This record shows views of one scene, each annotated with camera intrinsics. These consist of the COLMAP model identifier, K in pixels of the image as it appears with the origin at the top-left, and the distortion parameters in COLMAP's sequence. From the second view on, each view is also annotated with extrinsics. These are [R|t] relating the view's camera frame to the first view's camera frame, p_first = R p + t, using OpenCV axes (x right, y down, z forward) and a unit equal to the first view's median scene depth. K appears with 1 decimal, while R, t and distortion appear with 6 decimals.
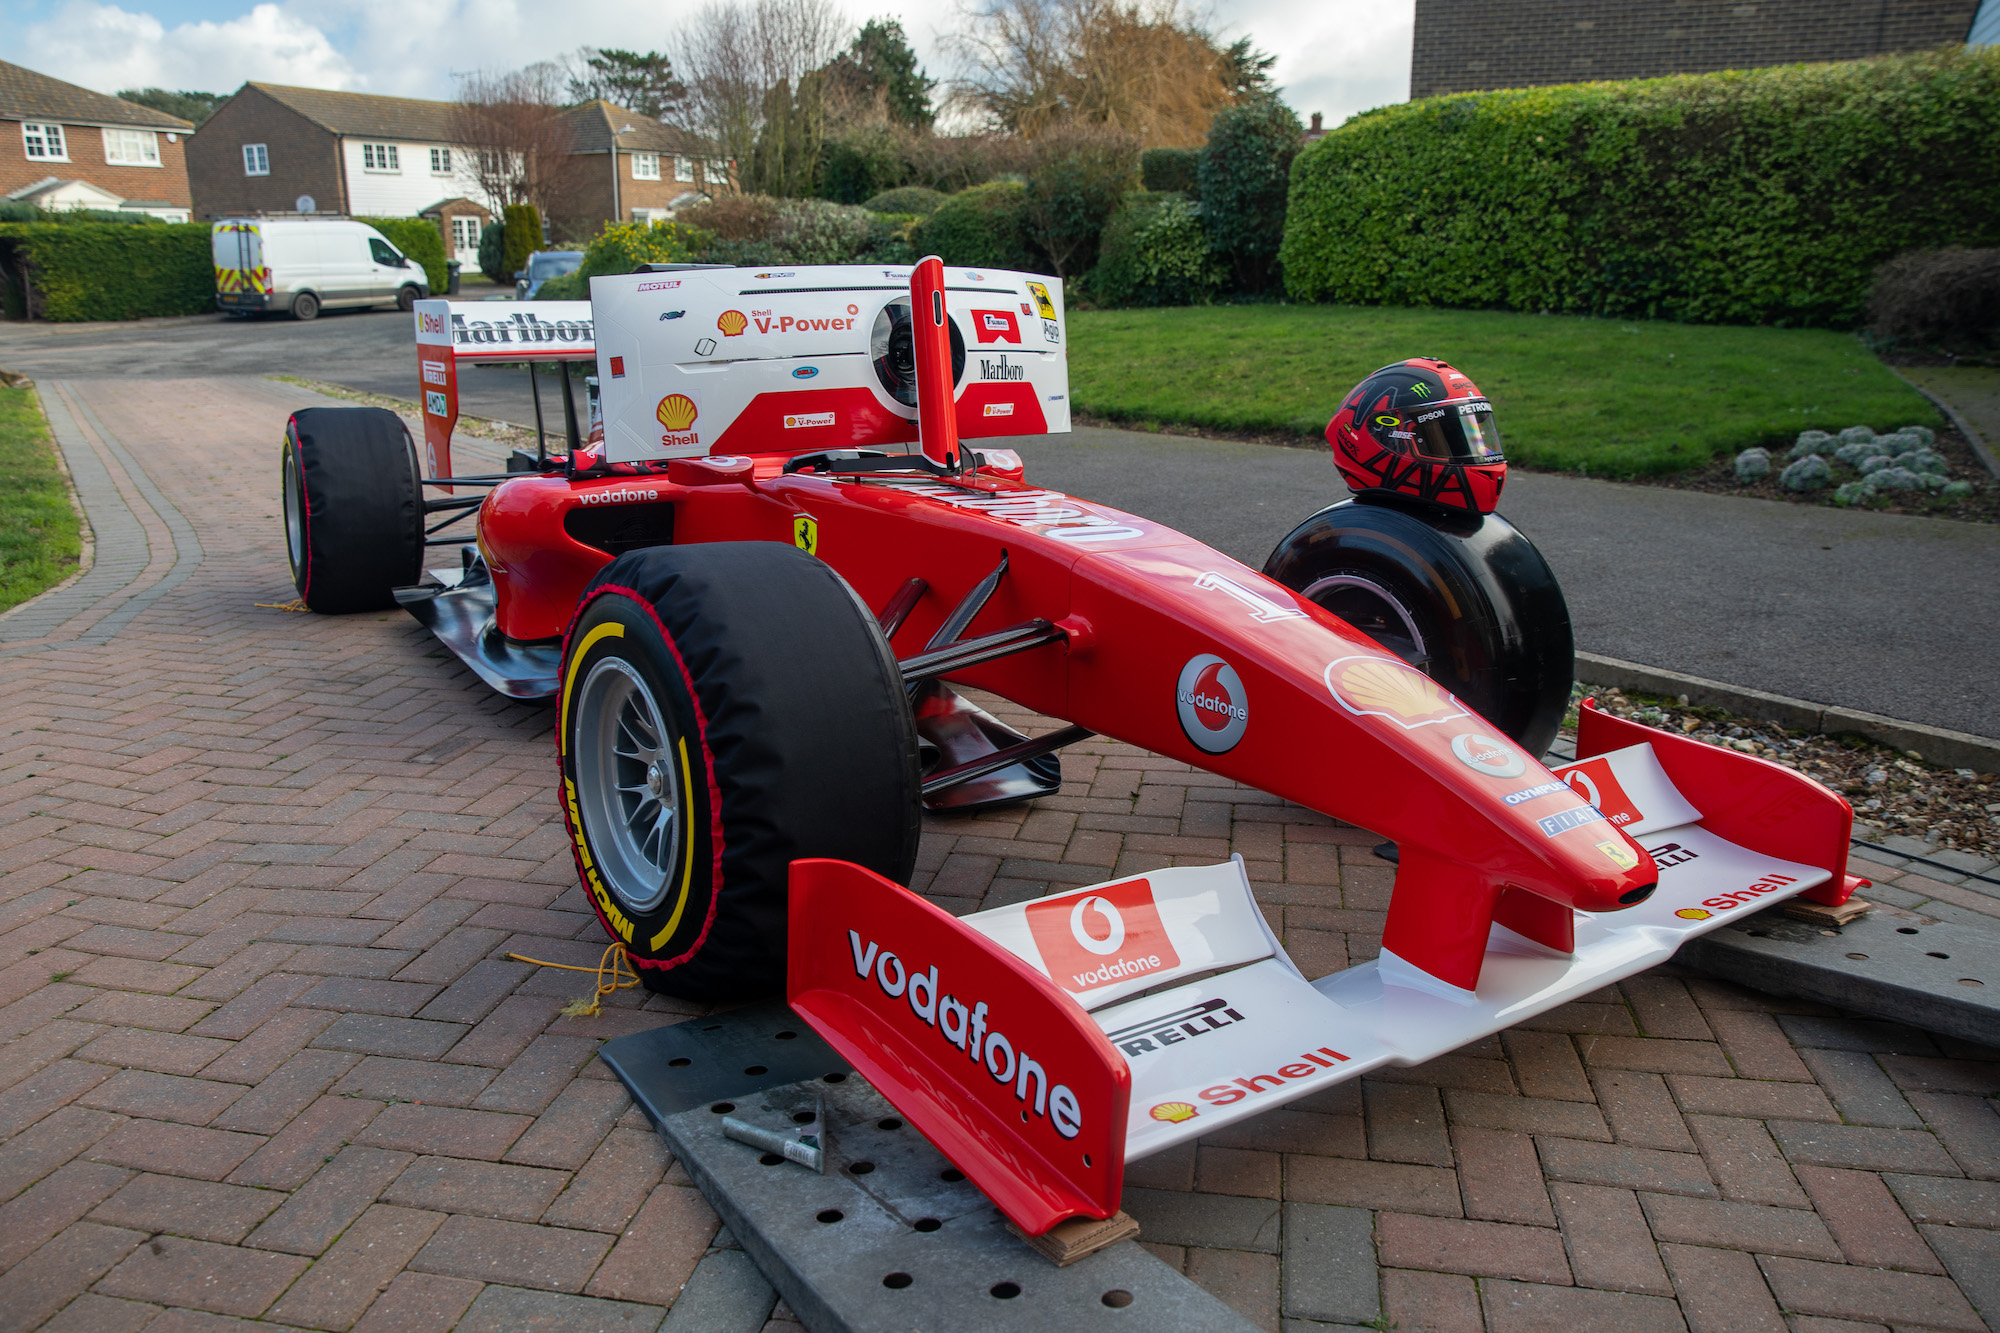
lens RADIAL K [[1517.4, 0, 982.7], [0, 1517.4, 681.4], [0, 0, 1]] dist [-0.102660, 0.082464]
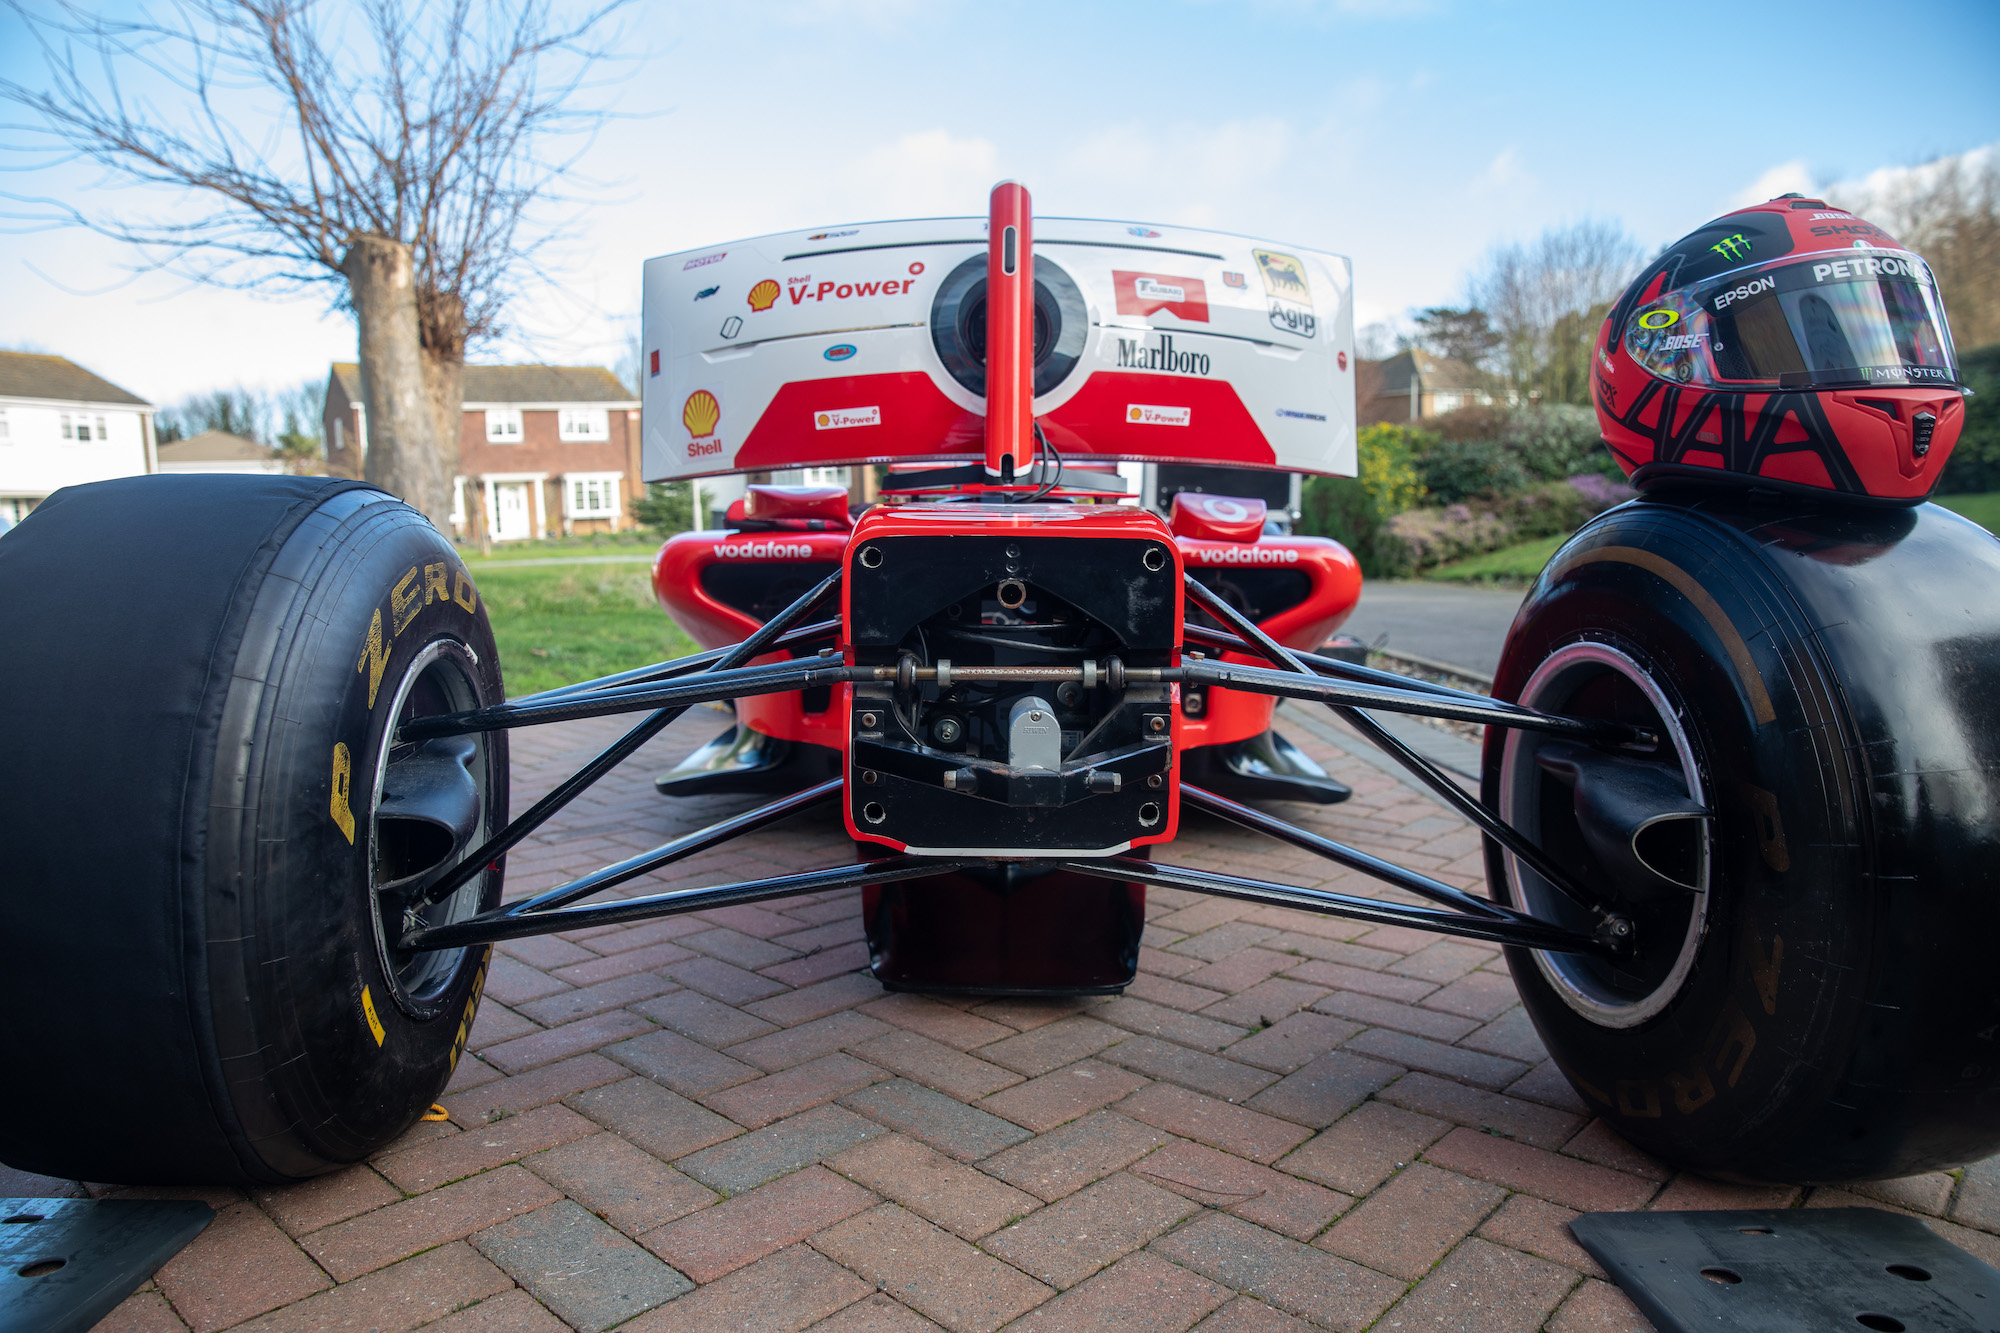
lens RADIAL K [[1356.1, 0, 977.2], [0, 1356.1, 681.7], [0, 0, 1]] dist [-0.086785, 0.048874]
pose [[0.840347, 0.051754, -0.539572, 0.130909], [-0.128148, 0.986182, -0.104990, 0.005997], [0.526683, 0.157373, 0.835368, 0.222462]]
